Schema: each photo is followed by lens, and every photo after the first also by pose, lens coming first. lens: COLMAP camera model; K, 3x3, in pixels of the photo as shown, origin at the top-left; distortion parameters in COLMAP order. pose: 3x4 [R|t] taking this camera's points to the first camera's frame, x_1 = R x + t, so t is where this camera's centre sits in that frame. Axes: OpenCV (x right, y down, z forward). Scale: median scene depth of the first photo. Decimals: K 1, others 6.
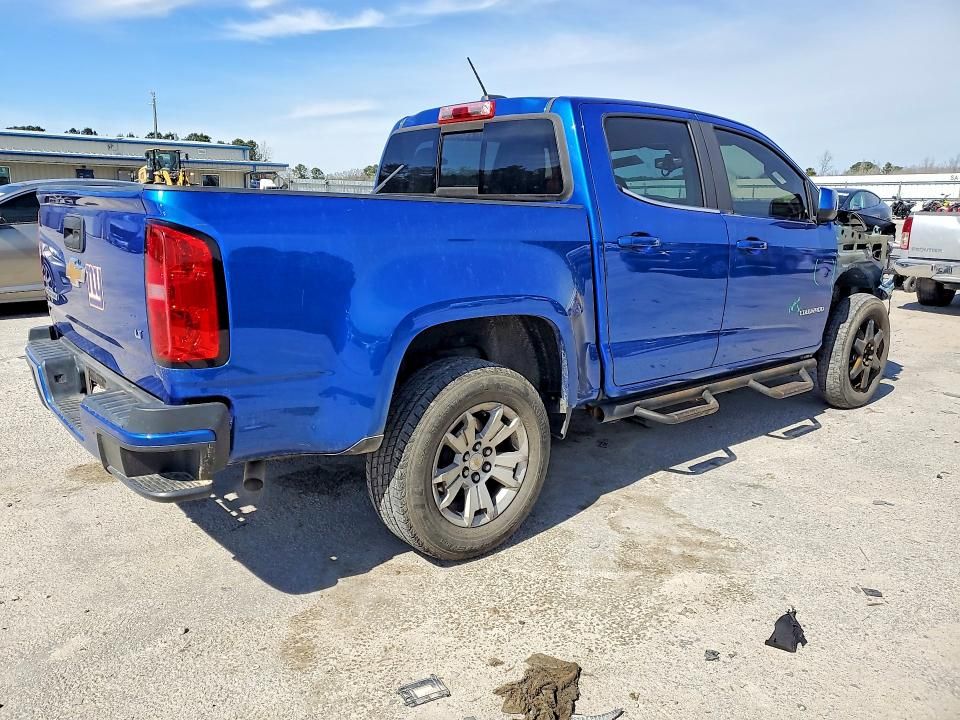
lens RADIAL K [[807.6, 0, 480.0], [0, 807.6, 360.0], [0, 0, 1]] dist [0.004166, 0.000933]
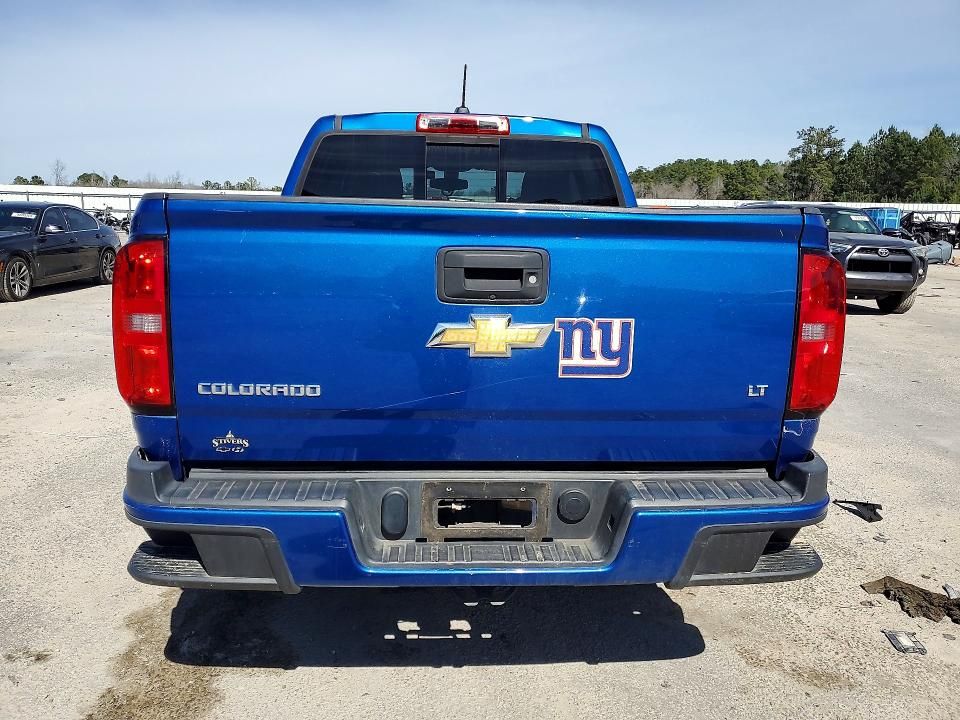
lens RADIAL K [[783.9, 0, 480.0], [0, 783.9, 360.0], [0, 0, 1]] dist [0.015015, 0.013915]
pose [[0.538331, -0.145085, 0.830150, -0.860735], [0.151355, 0.985697, 0.074120, -0.114379], [-0.829030, 0.085747, 0.552591, 0.558656]]
